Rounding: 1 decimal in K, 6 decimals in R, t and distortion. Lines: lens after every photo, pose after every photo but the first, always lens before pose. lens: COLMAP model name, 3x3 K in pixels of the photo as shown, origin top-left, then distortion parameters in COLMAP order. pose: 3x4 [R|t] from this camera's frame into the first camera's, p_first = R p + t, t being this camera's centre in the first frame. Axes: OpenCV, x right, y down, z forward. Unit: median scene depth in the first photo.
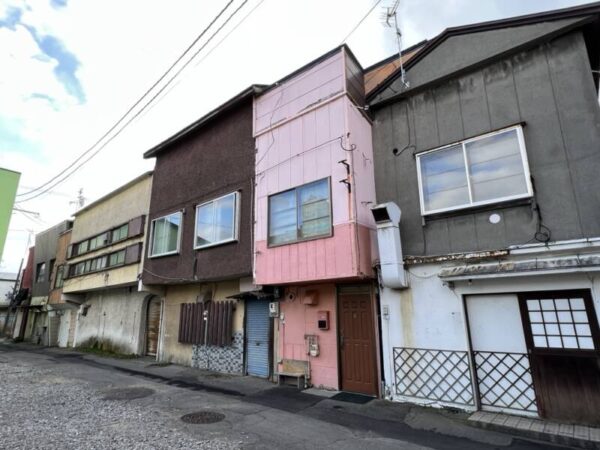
lens RADIAL K [[331.6, 0, 302.2], [0, 331.6, 225.9], [0, 0, 1]] dist [0.001807, -0.000044]
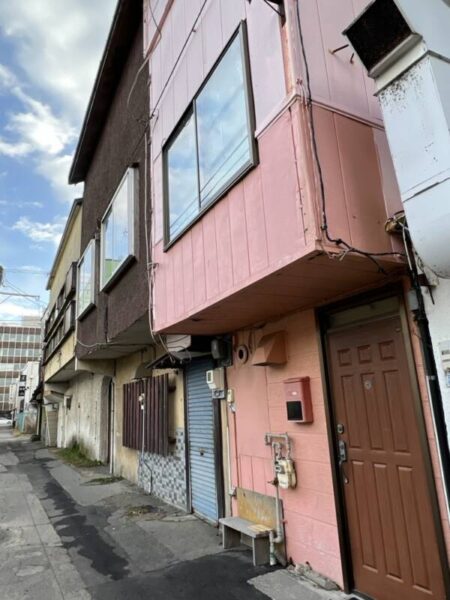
lens RADIAL K [[407.9, 0, 220.0], [0, 407.9, 299.1], [0, 0, 1]] dist [0.002368, 0.000557]
pose [[0.917191, -0.131756, -0.376034, 0.156128], [0.136207, 0.990569, -0.014854, 0.135487], [0.374444, -0.037594, 0.926487, 0.440136]]
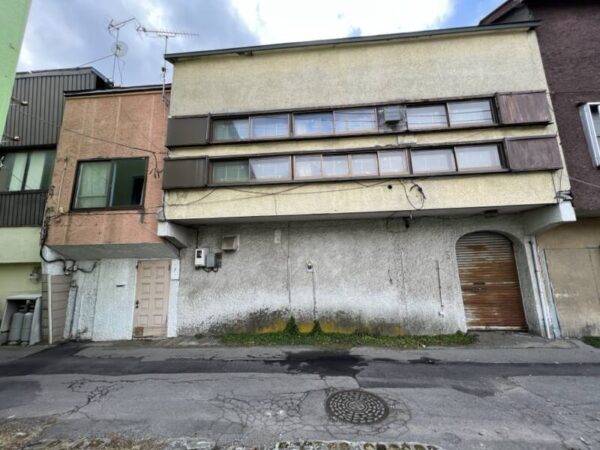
lens RADIAL K [[241.6, 0, 296.8], [0, 241.6, 224.2], [0, 0, 1]] dist [0.000648, 0.000047]
pose [[0.814927, 0.095467, 0.571647, -1.431128], [-0.135395, 0.990407, 0.027614, 0.329916], [-0.563526, -0.099902, 0.820035, 1.206829]]
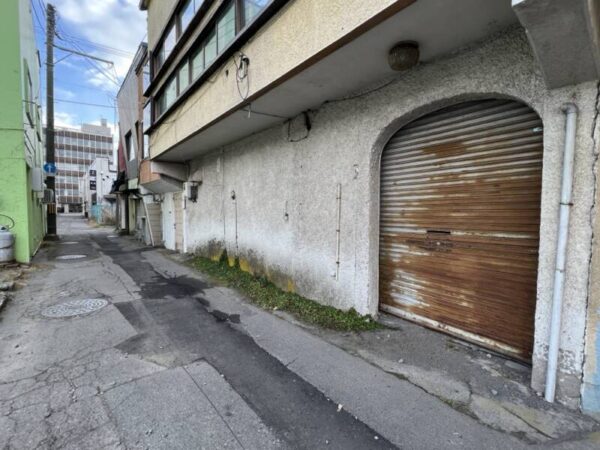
lens RADIAL K [[284.6, 0, 295.9], [0, 284.6, 225.7], [0, 0, 1]] dist [-0.000616, 0.000139]
pose [[0.976647, 0.030987, -0.212602, -0.730973], [0.035526, 0.952631, 0.302046, 0.324588], [0.211891, -0.302545, 0.929284, 1.100075]]
